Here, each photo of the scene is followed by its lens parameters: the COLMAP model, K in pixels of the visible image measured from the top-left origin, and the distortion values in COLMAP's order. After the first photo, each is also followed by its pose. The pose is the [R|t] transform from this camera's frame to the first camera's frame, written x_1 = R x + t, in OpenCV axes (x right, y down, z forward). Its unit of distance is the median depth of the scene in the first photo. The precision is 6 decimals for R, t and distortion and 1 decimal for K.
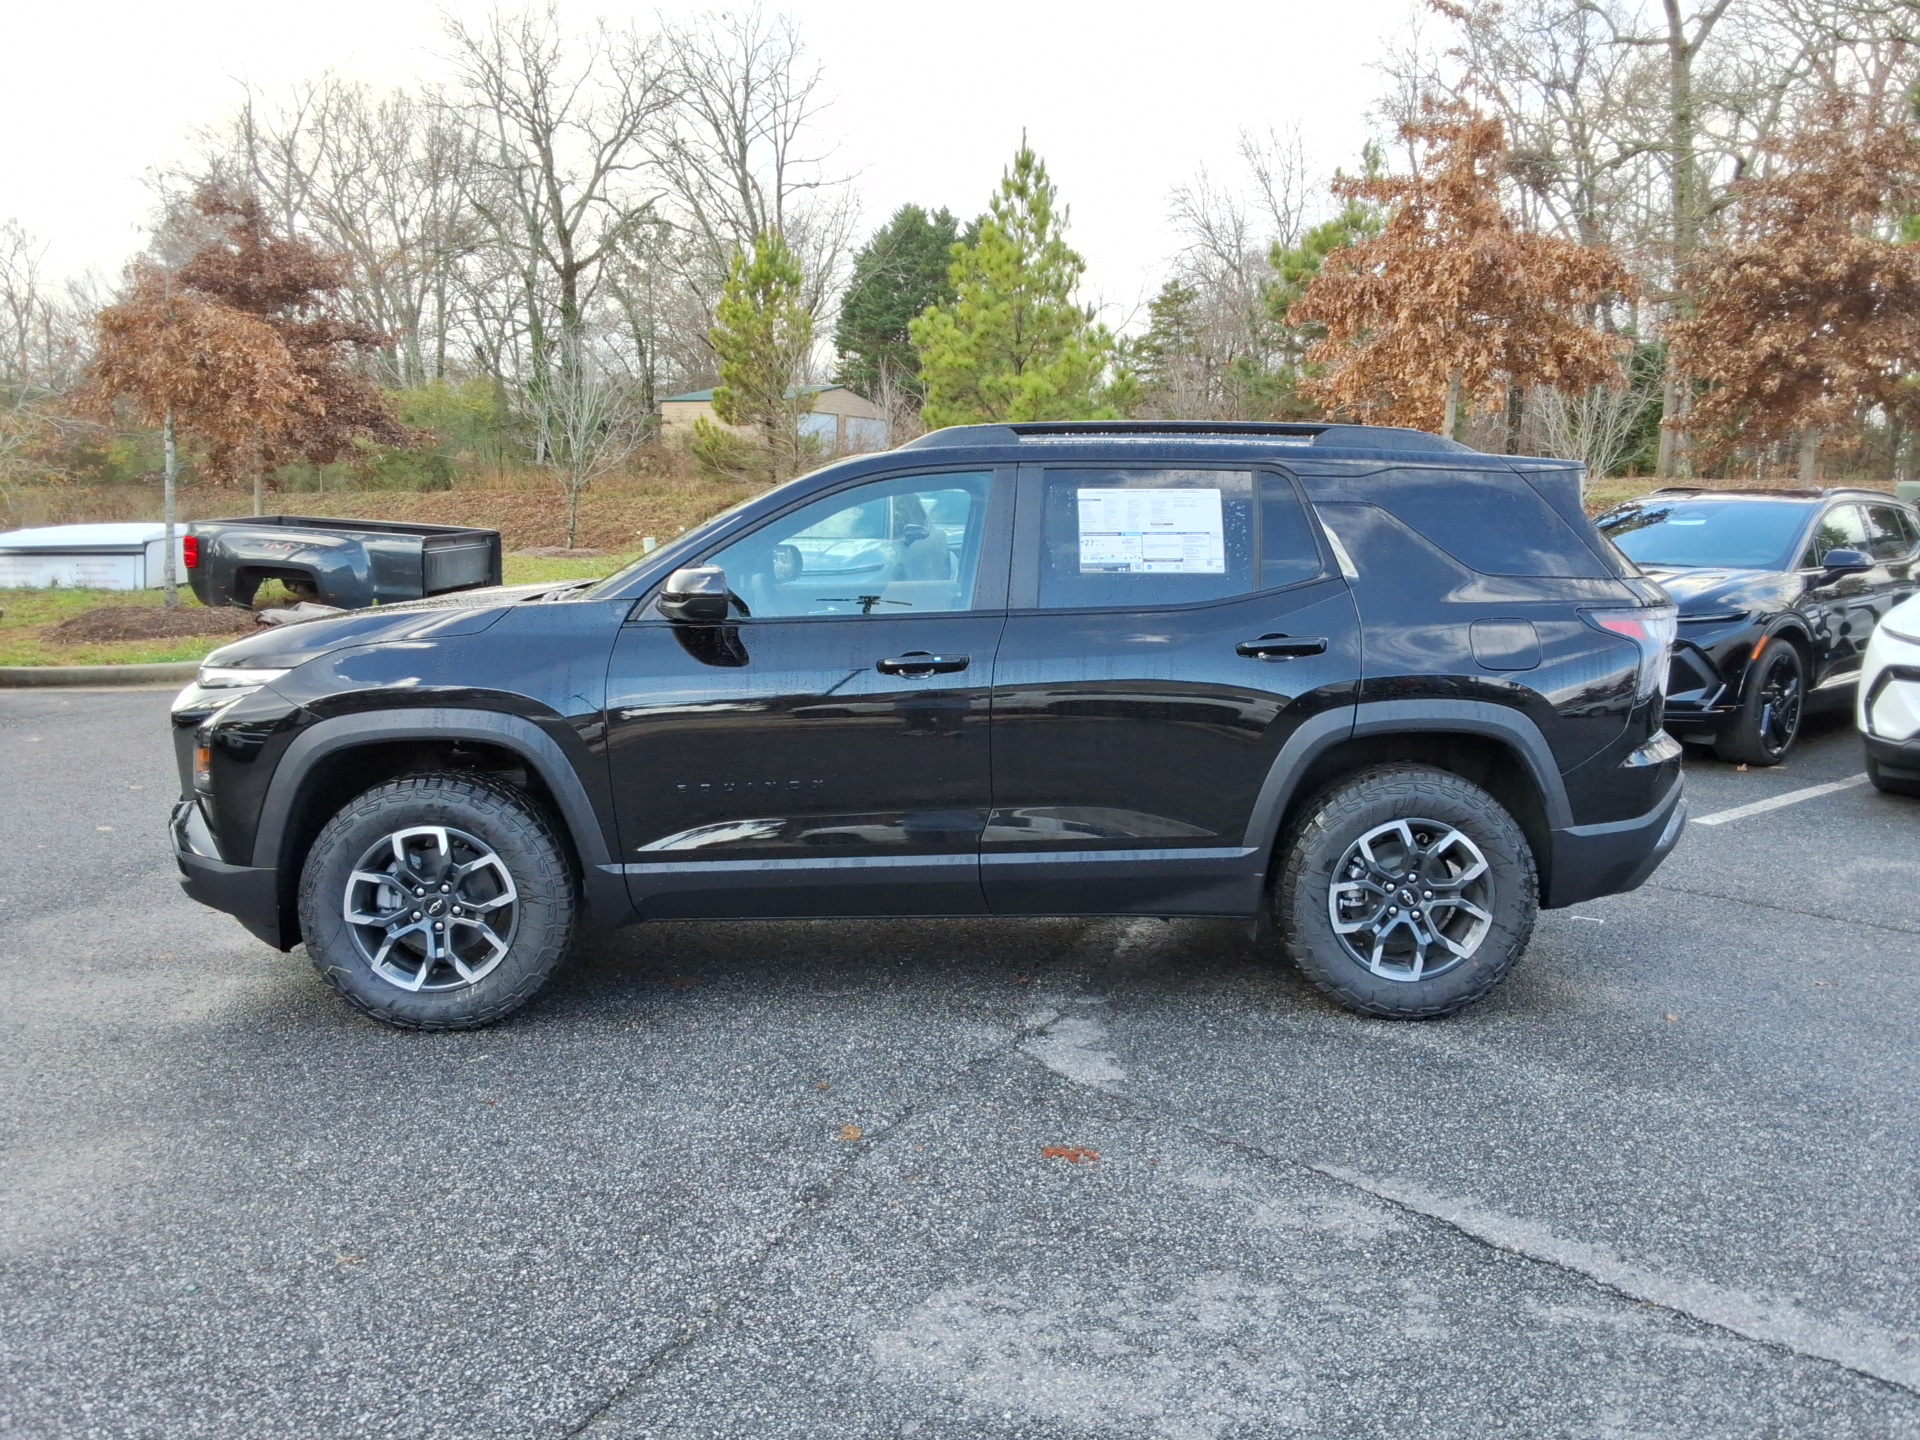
lens RADIAL K [[1568.3, 0, 968.8], [0, 1568.3, 705.4], [0, 0, 1]] dist [0.092602, -0.126203]
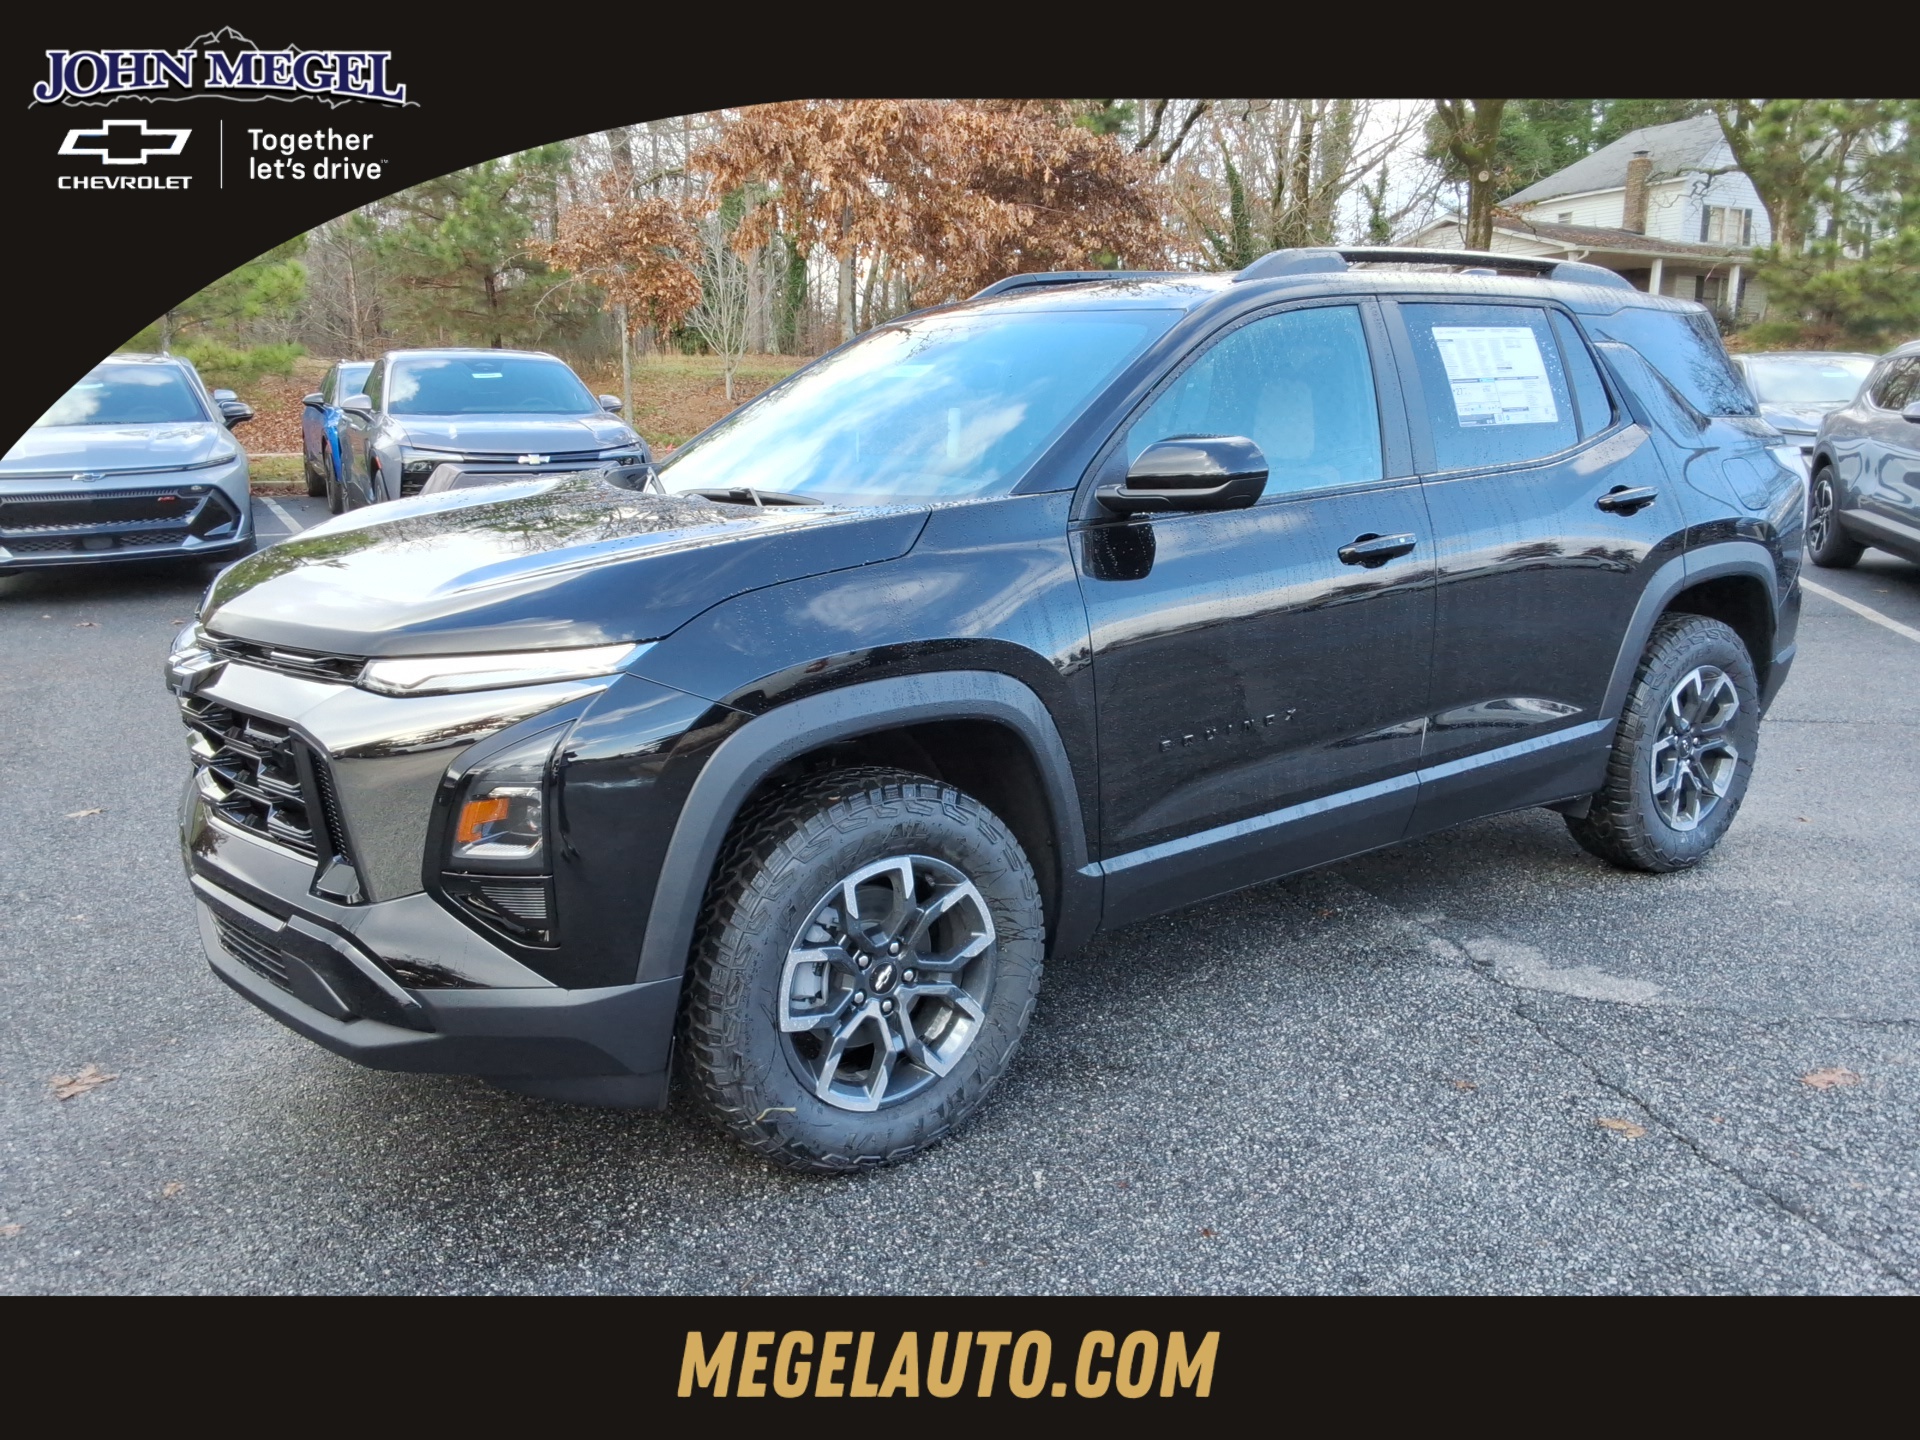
lens RADIAL K [[1568.3, 0, 997.7], [0, 1568.3, 732.1], [0, 0, 1]] dist [0.092602, -0.126203]
pose [[0.812095, -0.144173, 0.565435, -0.654530], [0.094380, 0.988691, 0.116541, -0.045716], [-0.575843, -0.041277, 0.816518, 0.444056]]
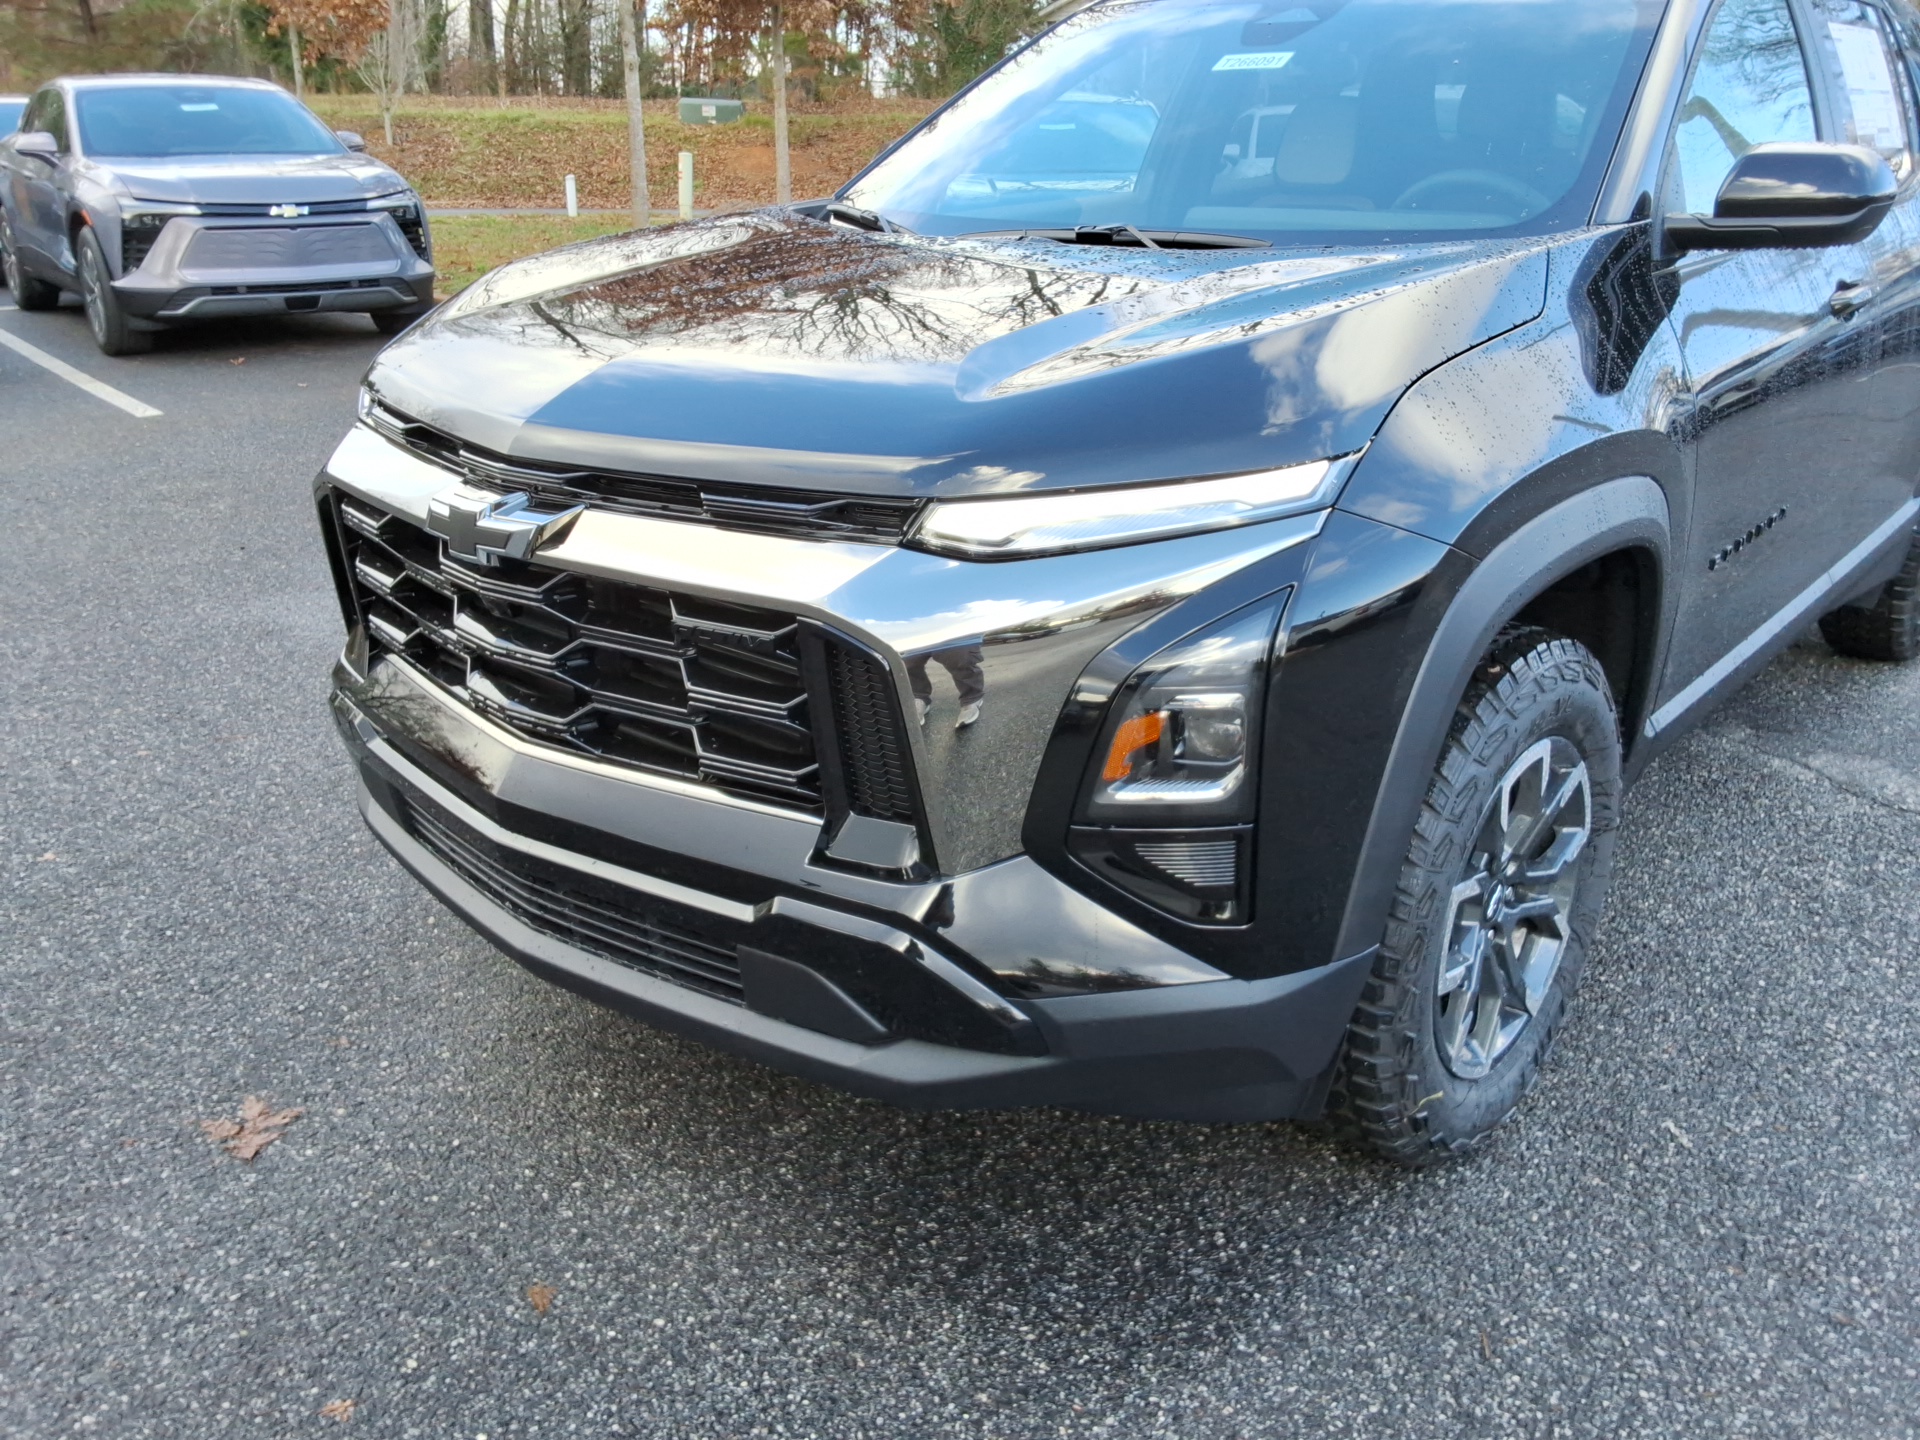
lens RADIAL K [[1568.3, 0, 968.6], [0, 1568.3, 727.6], [0, 0, 1]] dist [0.092602, -0.126203]
pose [[0.683329, -0.271241, 0.677857, -0.764238], [0.109465, 0.955997, 0.272189, -0.074399], [-0.721858, -0.111793, 0.682951, 0.792308]]
